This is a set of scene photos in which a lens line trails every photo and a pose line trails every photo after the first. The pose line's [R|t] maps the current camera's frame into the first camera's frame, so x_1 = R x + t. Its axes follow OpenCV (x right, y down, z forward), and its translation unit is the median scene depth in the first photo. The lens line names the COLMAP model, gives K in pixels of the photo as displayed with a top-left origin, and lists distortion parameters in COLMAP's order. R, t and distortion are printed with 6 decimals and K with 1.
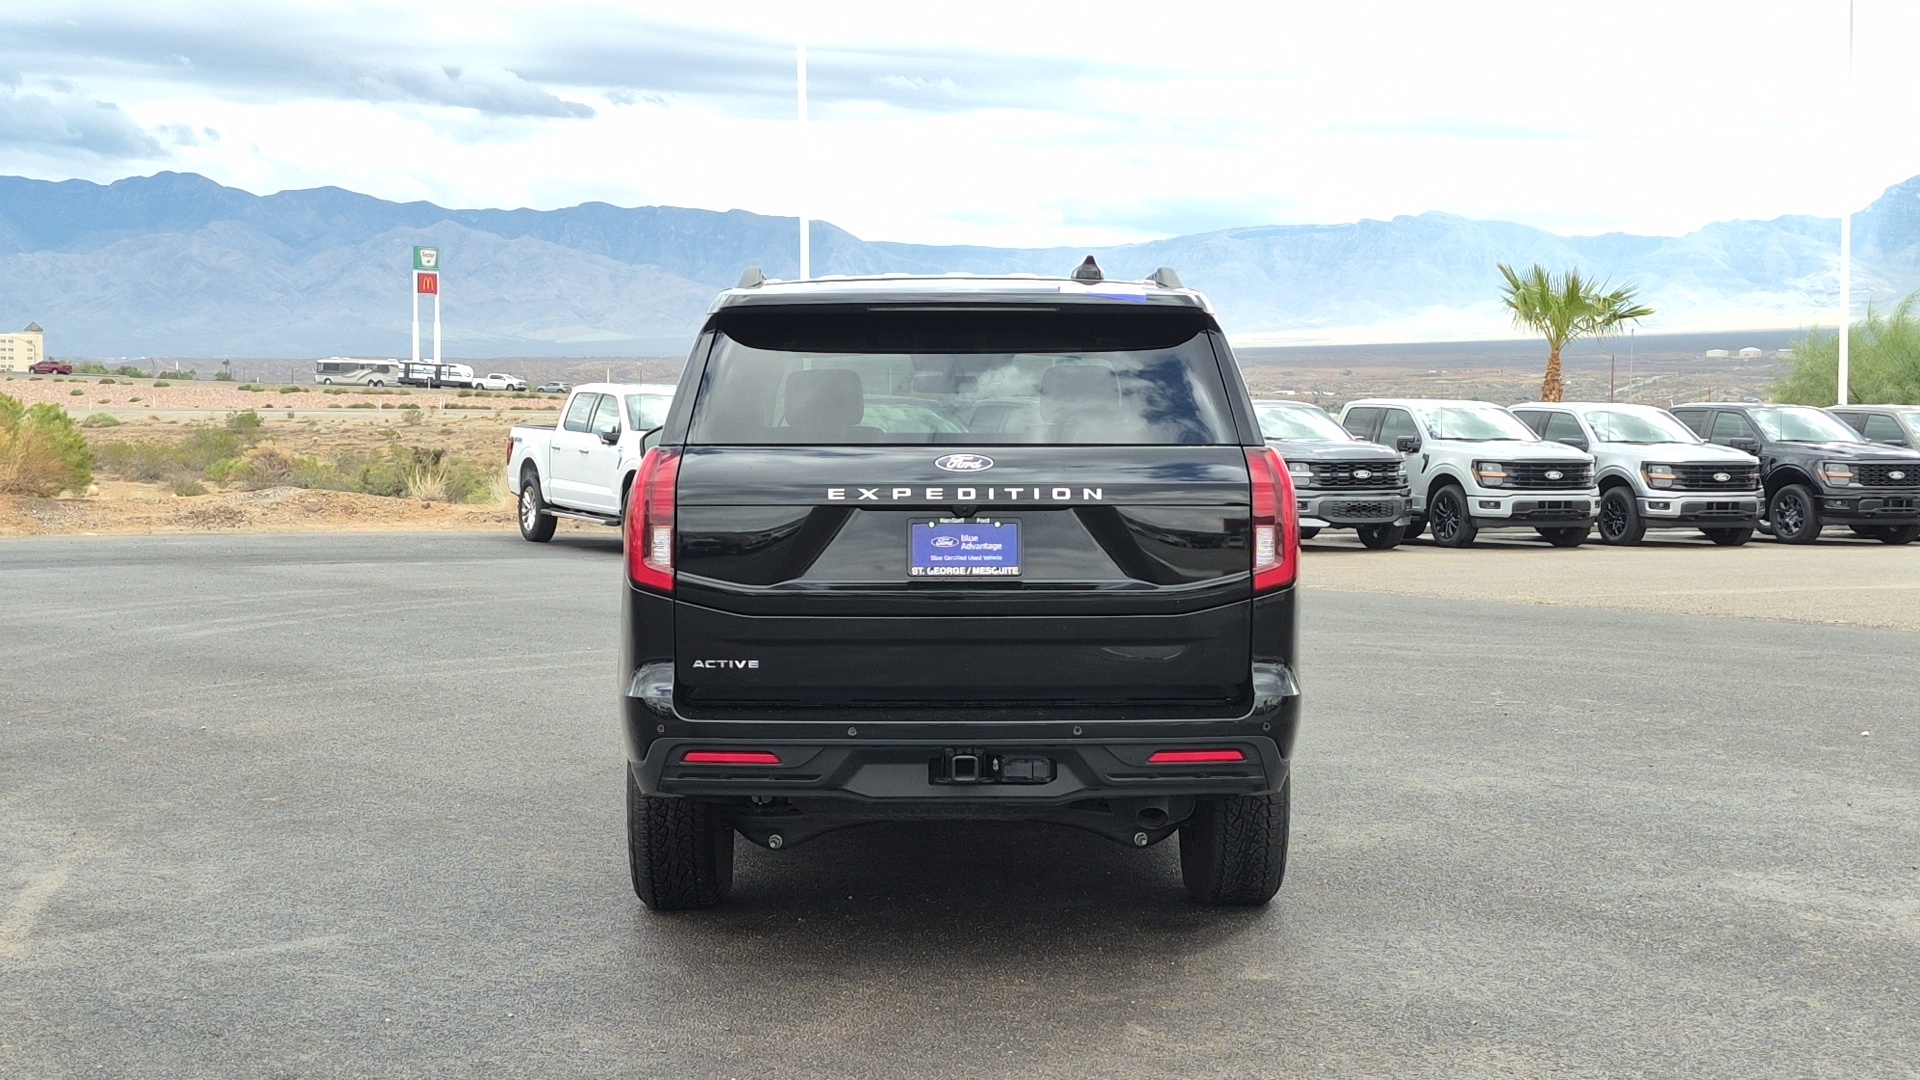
lens RADIAL K [[2745.9, 0, 963.1], [0, 2745.9, 531.5], [0, 0, 1]] dist [0.116500, 0.000000]
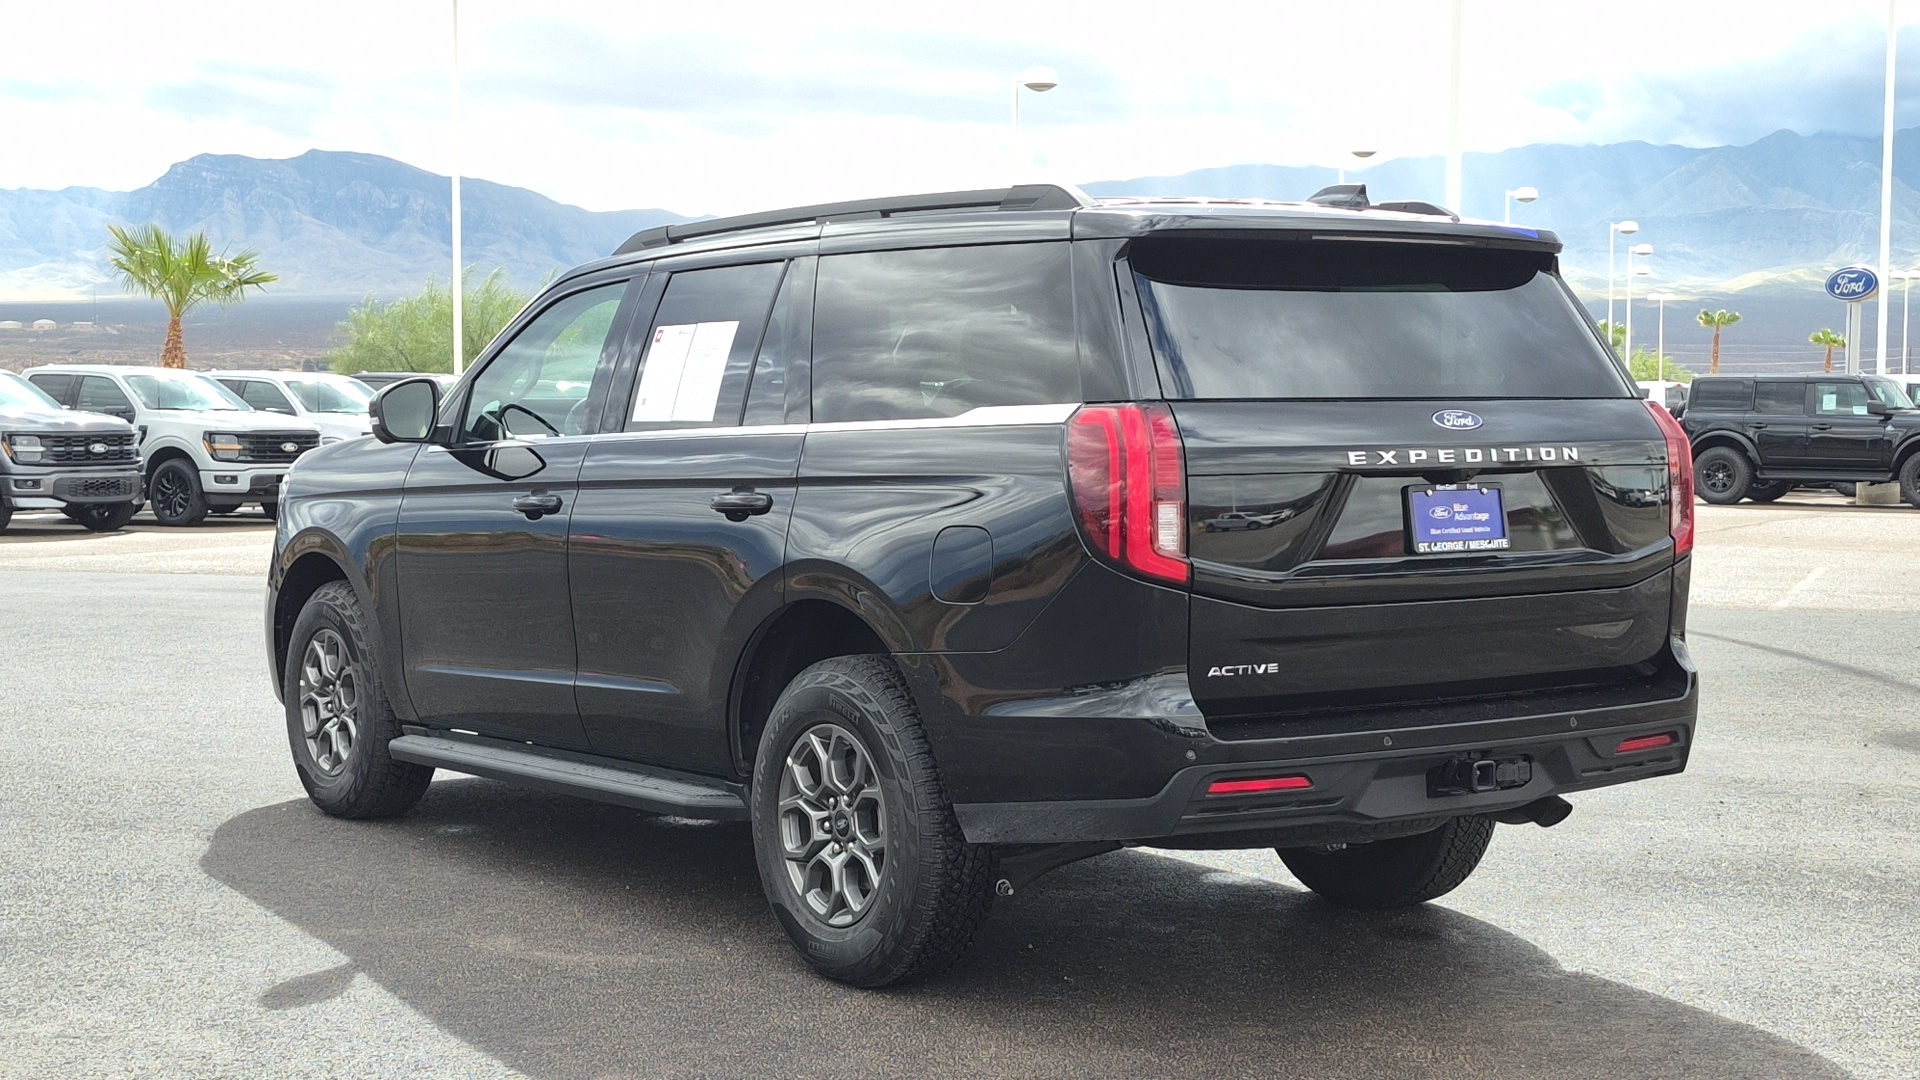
lens RADIAL K [[2745.9, 0, 962.6], [0, 2745.9, 537.9], [0, 0, 1]] dist [0.116500, 0.000000]
pose [[0.825032, -0.030953, 0.564238, -0.608765], [0.024375, 0.999519, 0.019190, -0.008232], [-0.564560, -0.002079, 0.825389, 0.376580]]
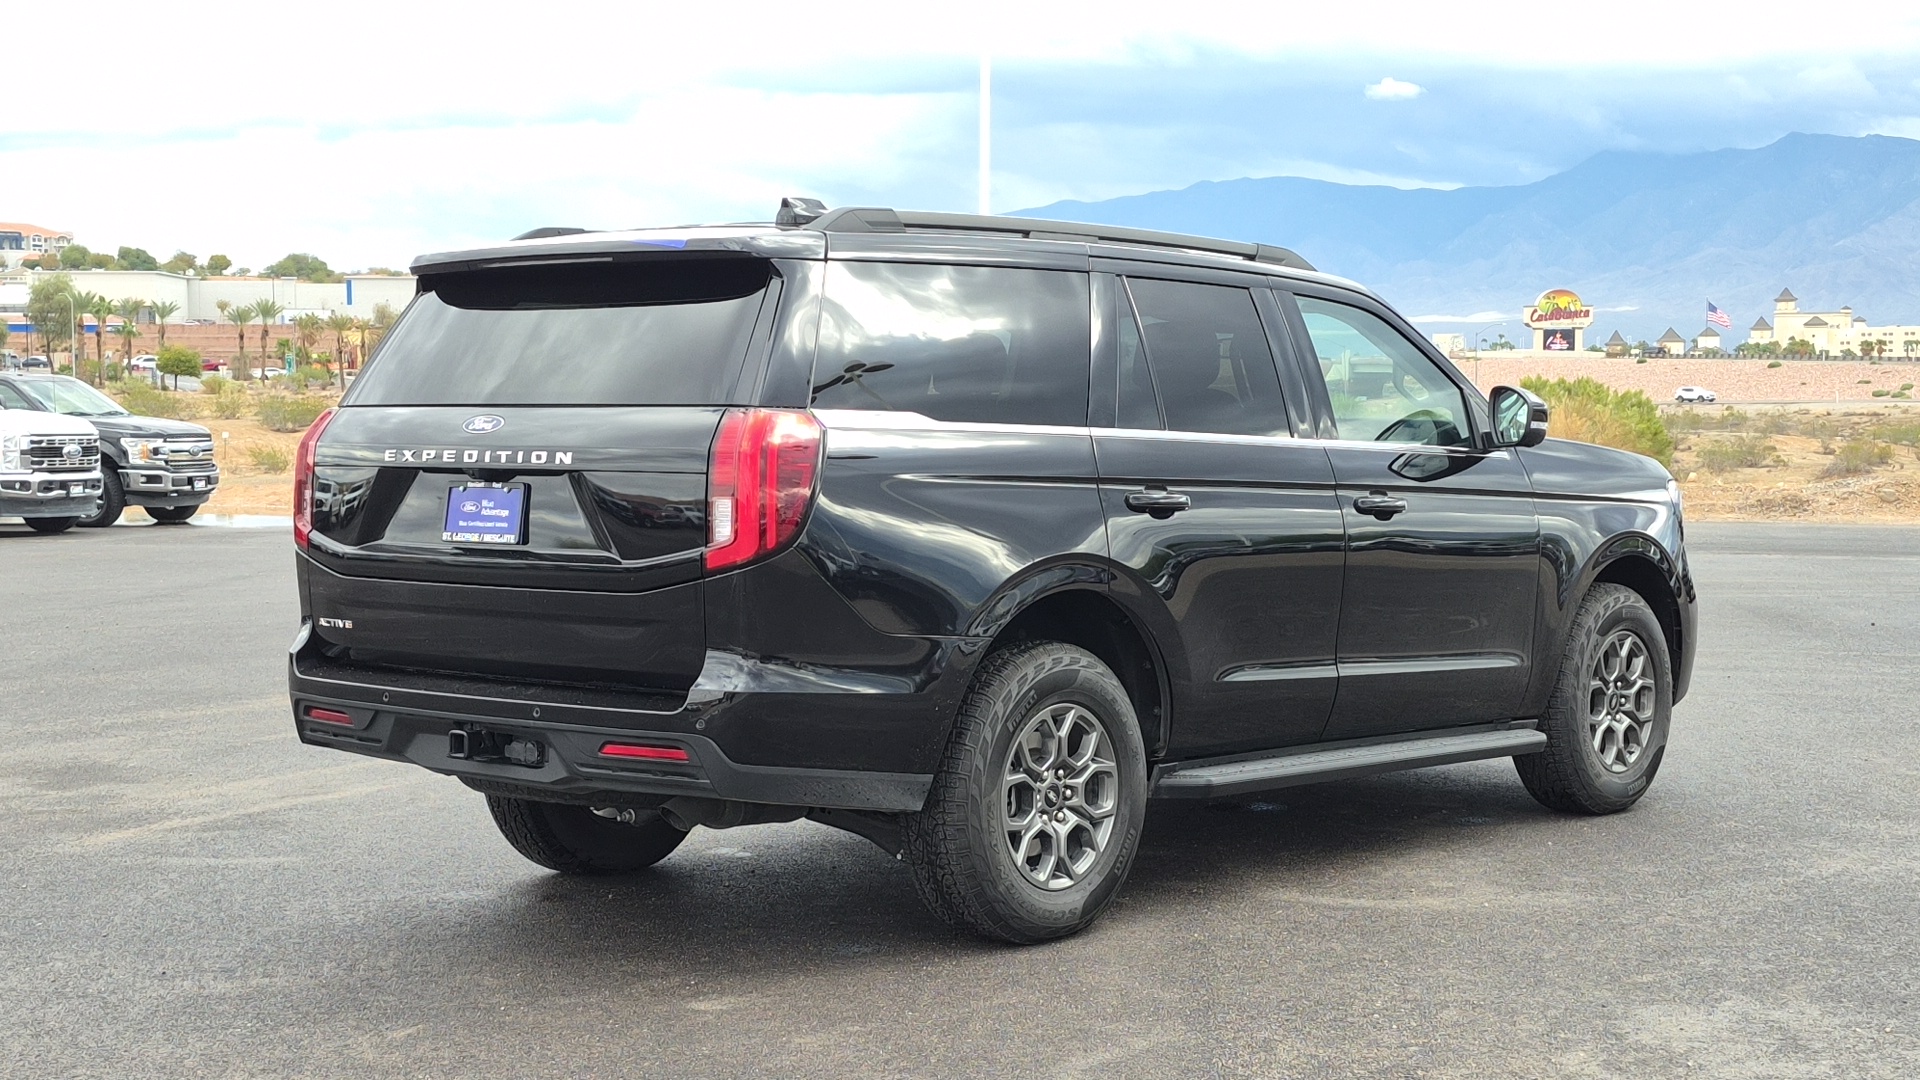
lens RADIAL K [[2745.9, 0, 972.4], [0, 2745.9, 540.0], [0, 0, 1]] dist [0.116500, 0.000000]
pose [[0.738243, 0.029820, -0.673875, 0.765233], [-0.026177, 0.999536, 0.015554, -0.004025], [0.674027, 0.006157, 0.738681, 0.407589]]
